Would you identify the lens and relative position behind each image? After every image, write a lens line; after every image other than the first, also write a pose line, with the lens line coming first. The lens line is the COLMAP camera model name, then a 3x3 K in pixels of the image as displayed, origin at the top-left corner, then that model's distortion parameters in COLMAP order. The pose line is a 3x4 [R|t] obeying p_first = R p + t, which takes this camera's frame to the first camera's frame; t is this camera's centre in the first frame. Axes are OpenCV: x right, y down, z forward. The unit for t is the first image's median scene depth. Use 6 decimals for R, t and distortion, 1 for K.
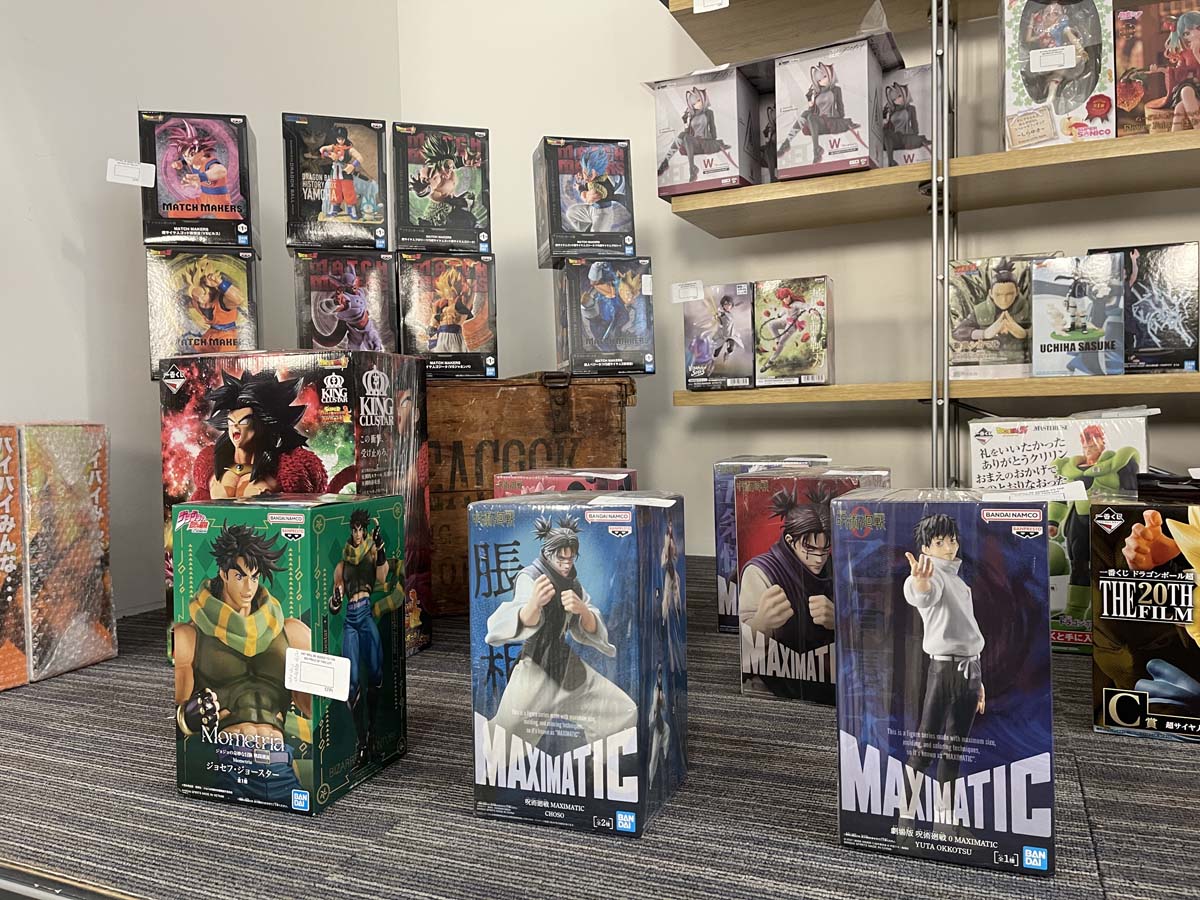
lens RADIAL K [[921.0, 0, 600.0], [0, 921.0, 450.0], [0, 0, 1]] dist [0.069421, -0.111312]
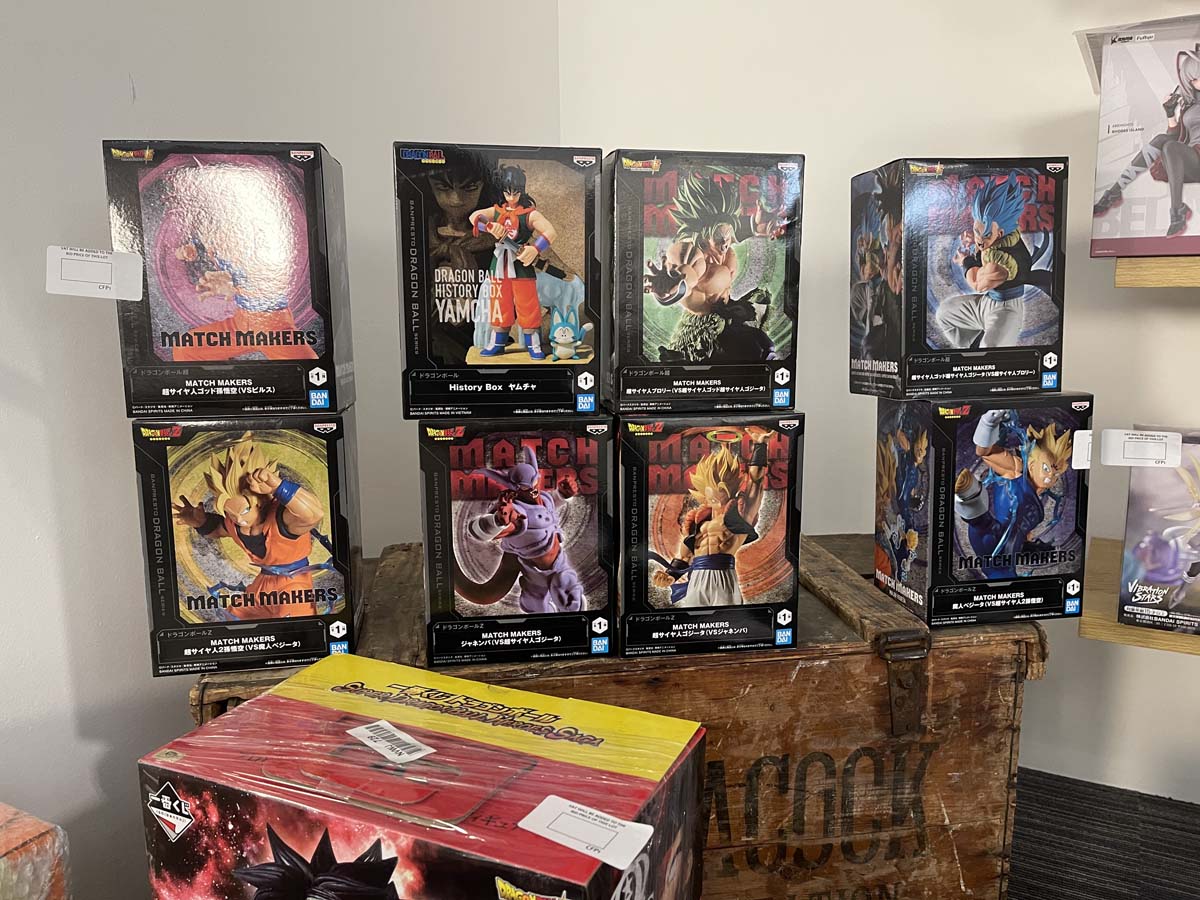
lens RADIAL K [[921.0, 0, 600.0], [0, 921.0, 450.0], [0, 0, 1]] dist [0.069421, -0.111312]
pose [[0.995104, 0.033224, -0.093079, -0.178721], [-0.020409, 0.990582, 0.135393, -0.260303], [0.096700, -0.132830, 0.986410, 0.497545]]
